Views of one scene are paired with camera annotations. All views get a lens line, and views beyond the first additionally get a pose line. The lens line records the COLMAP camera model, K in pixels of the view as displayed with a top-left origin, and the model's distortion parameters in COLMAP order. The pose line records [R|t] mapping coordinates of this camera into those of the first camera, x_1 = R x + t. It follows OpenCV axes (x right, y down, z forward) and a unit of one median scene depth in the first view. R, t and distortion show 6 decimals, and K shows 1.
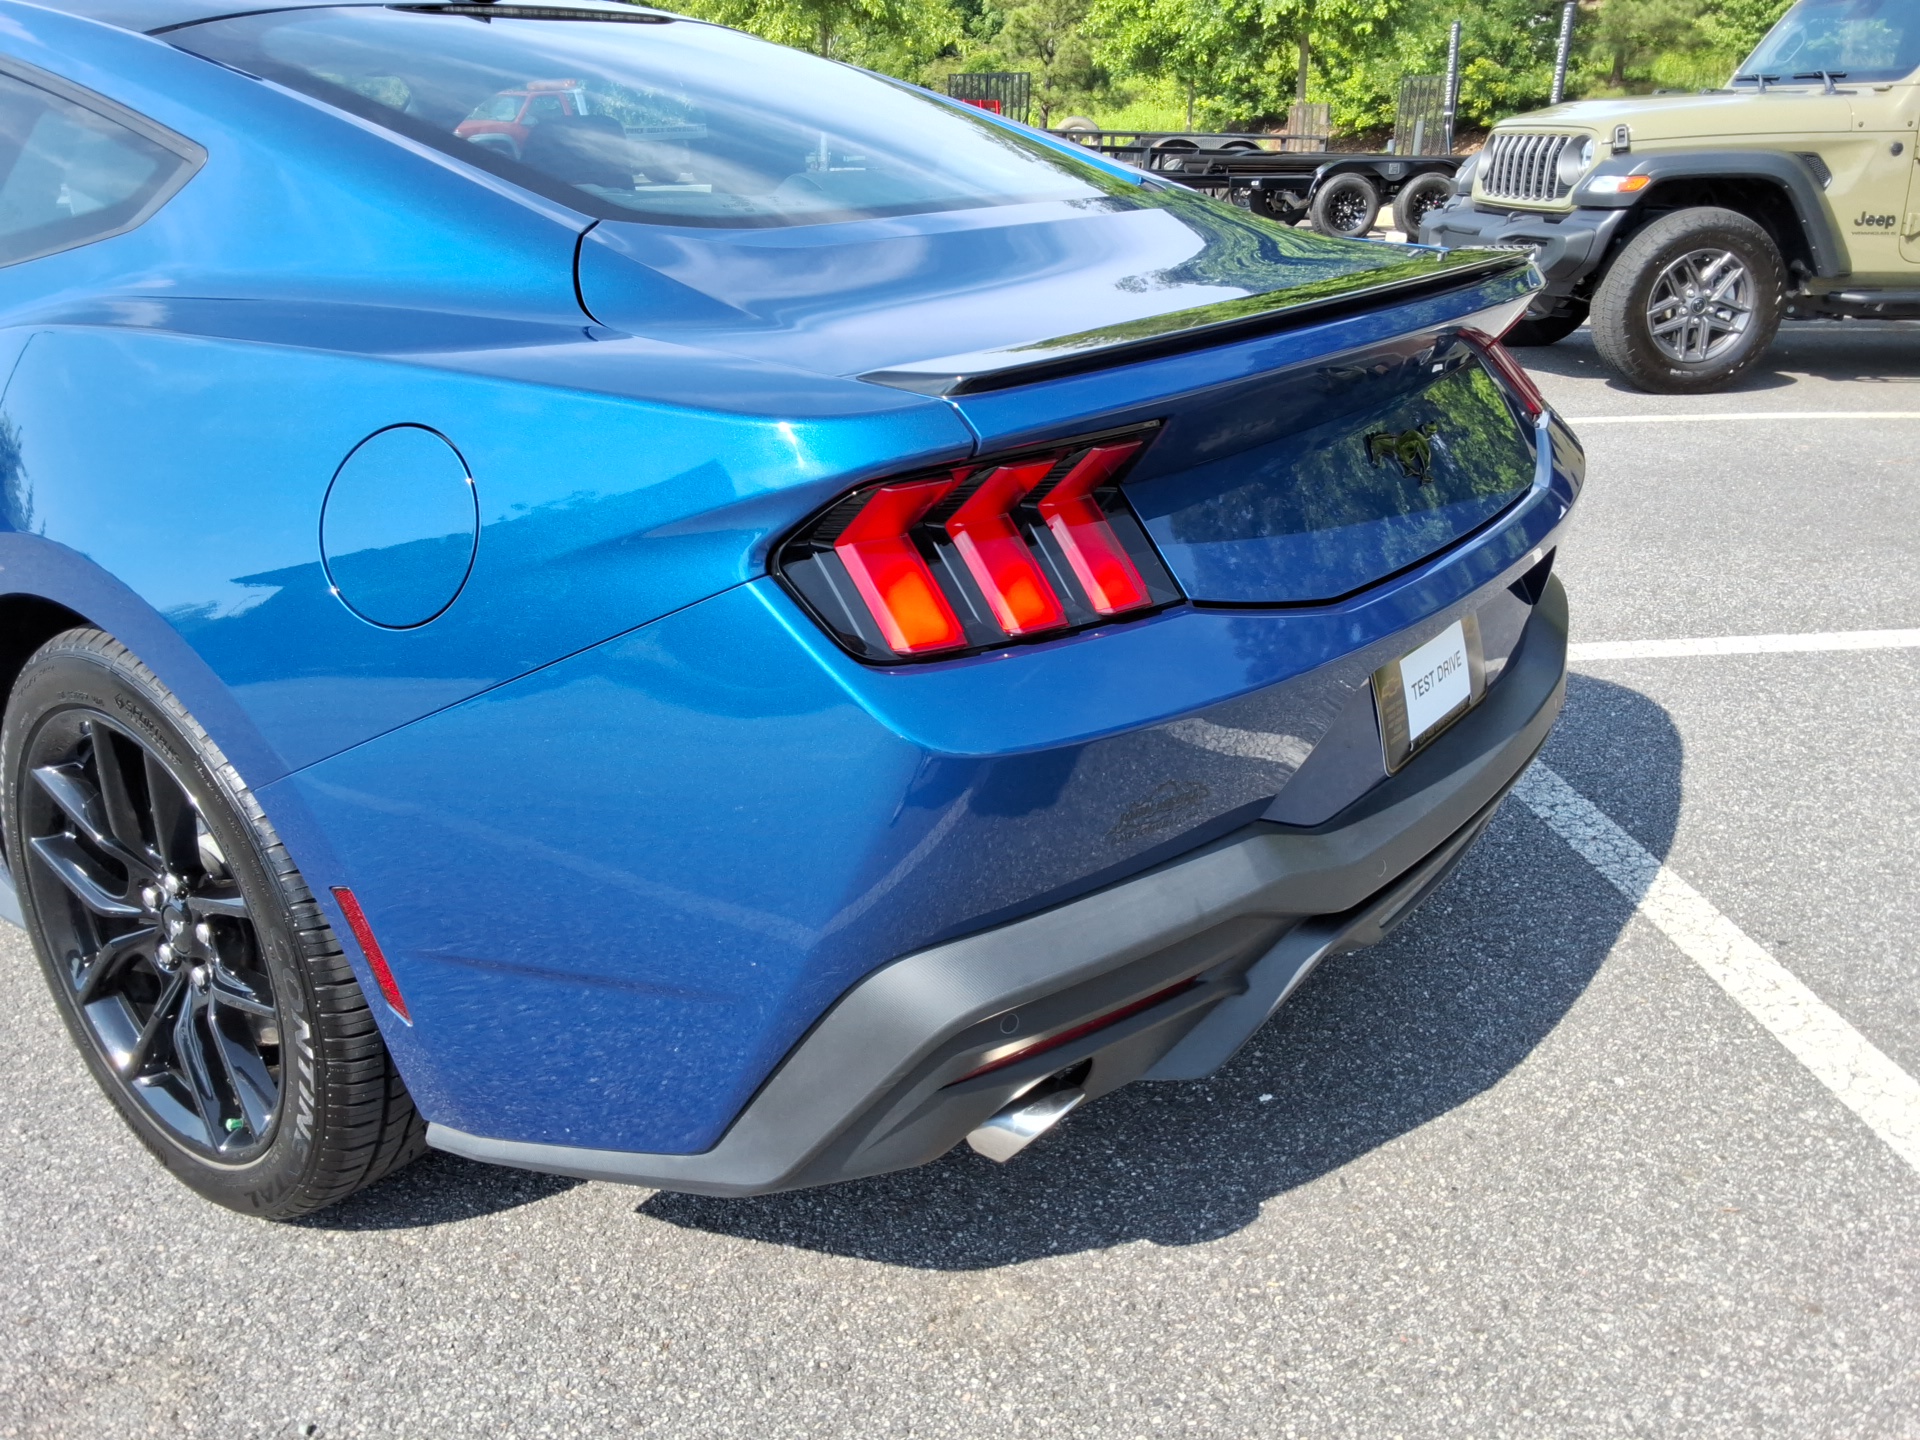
lens RADIAL K [[1565.6, 0, 970.7], [0, 1565.6, 702.0], [0, 0, 1]] dist [0.116322, -0.174509]
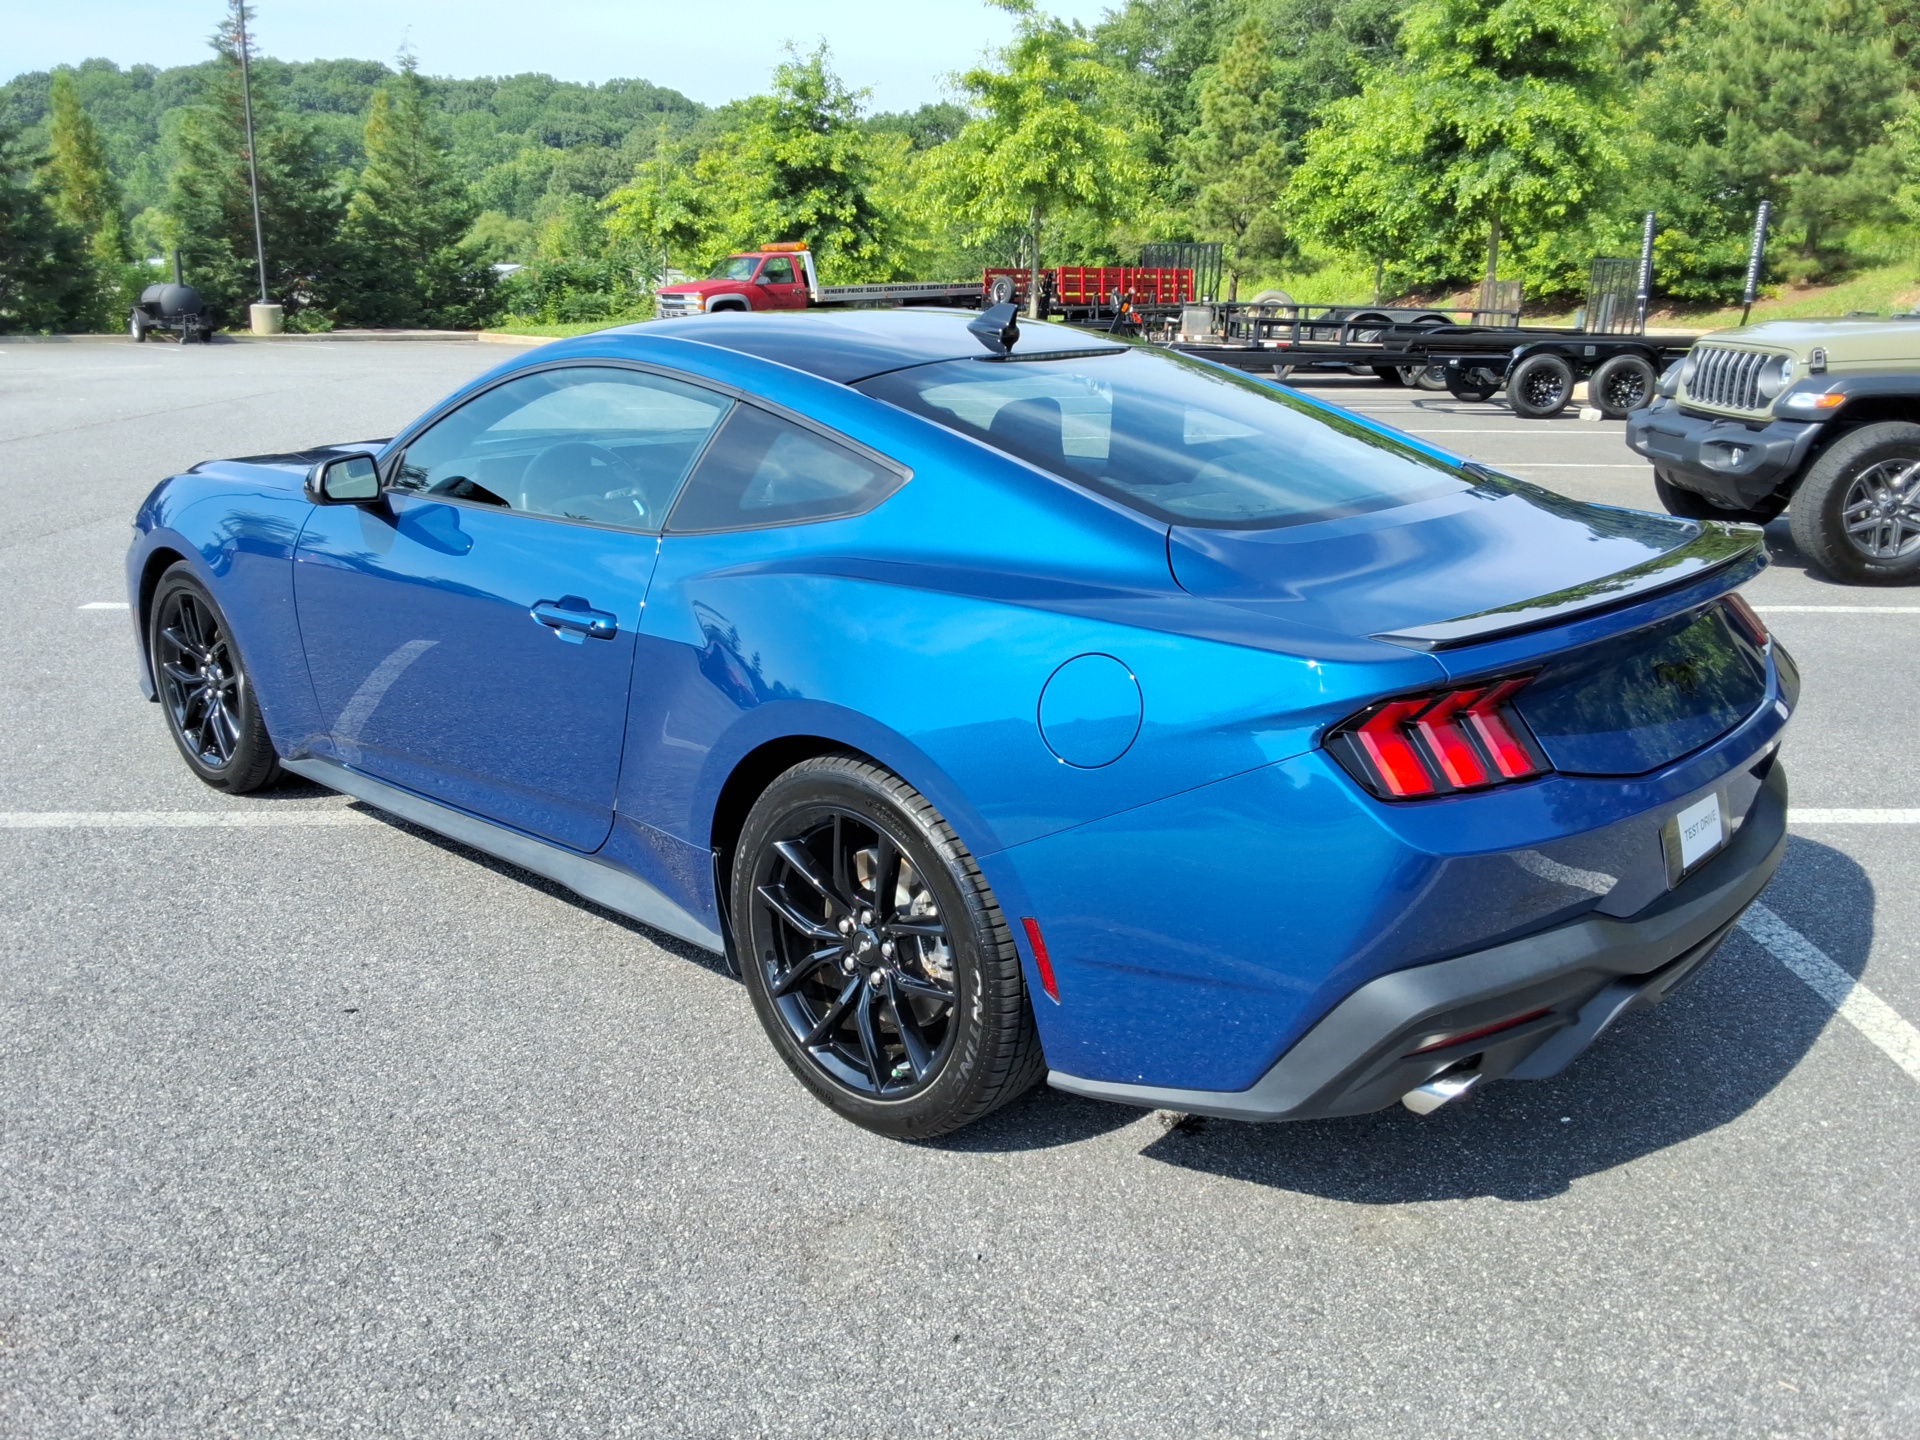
lens RADIAL K [[1565.6, 0, 965.3], [0, 1565.6, 705.3], [0, 0, 1]] dist [0.116322, -0.174509]
pose [[0.994108, 0.037717, -0.101617, -0.219234], [-0.045980, 0.995715, -0.080239, 0.019916], [0.098156, 0.084439, 0.991582, -0.506202]]
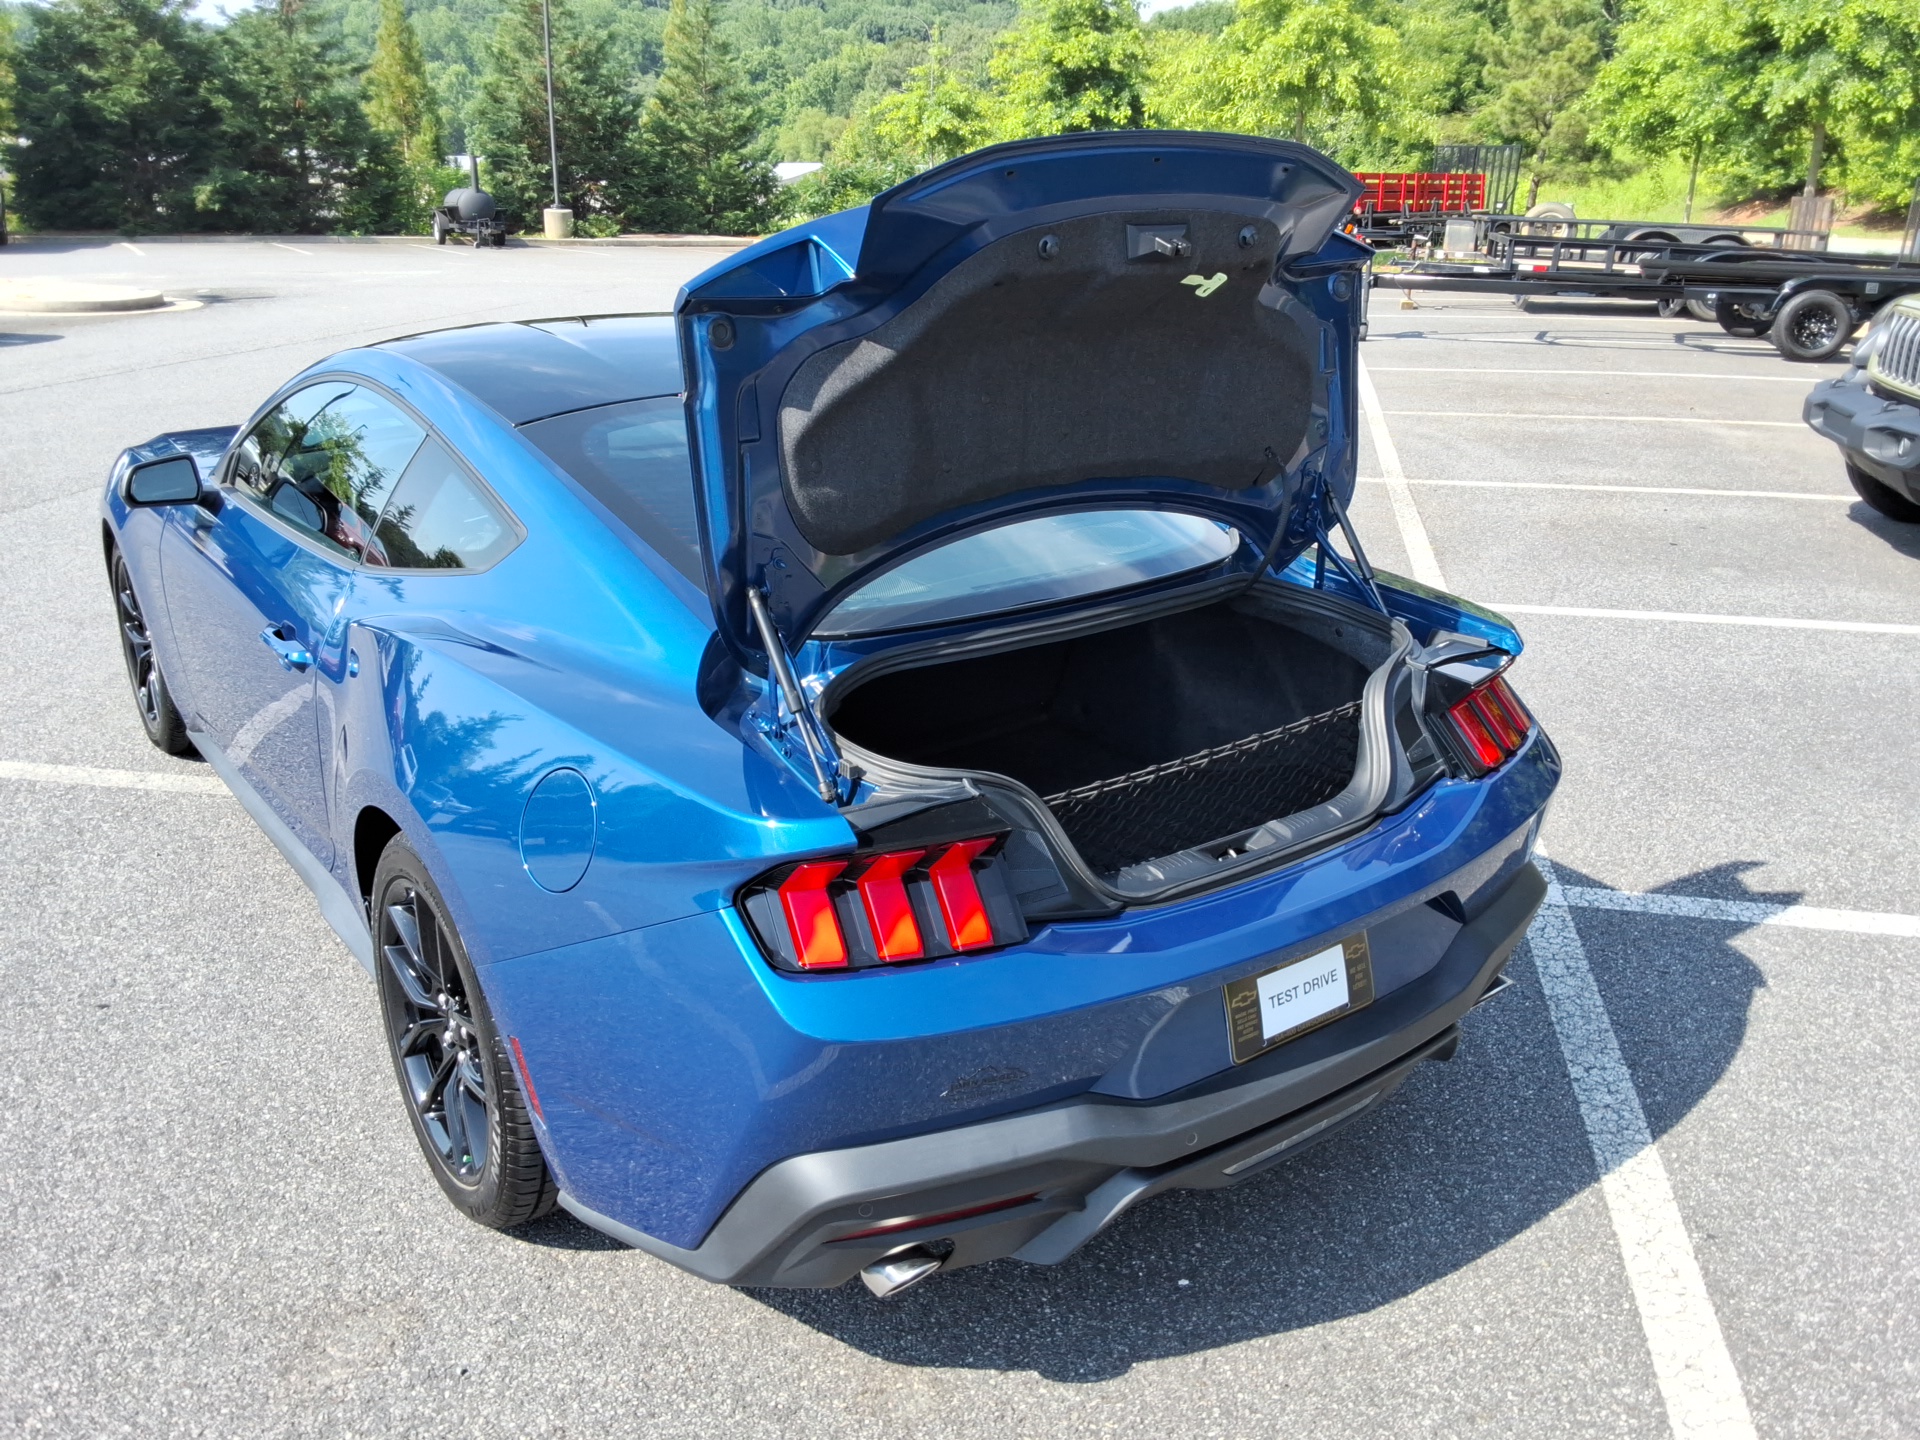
lens RADIAL K [[1565.6, 0, 964.0], [0, 1565.6, 694.1], [0, 0, 1]] dist [0.116322, -0.174509]
pose [[0.953858, 0.107273, -0.280441, 0.328827], [-0.114767, 0.993338, -0.010385, -0.191812], [0.277458, 0.042091, 0.959815, -0.310907]]
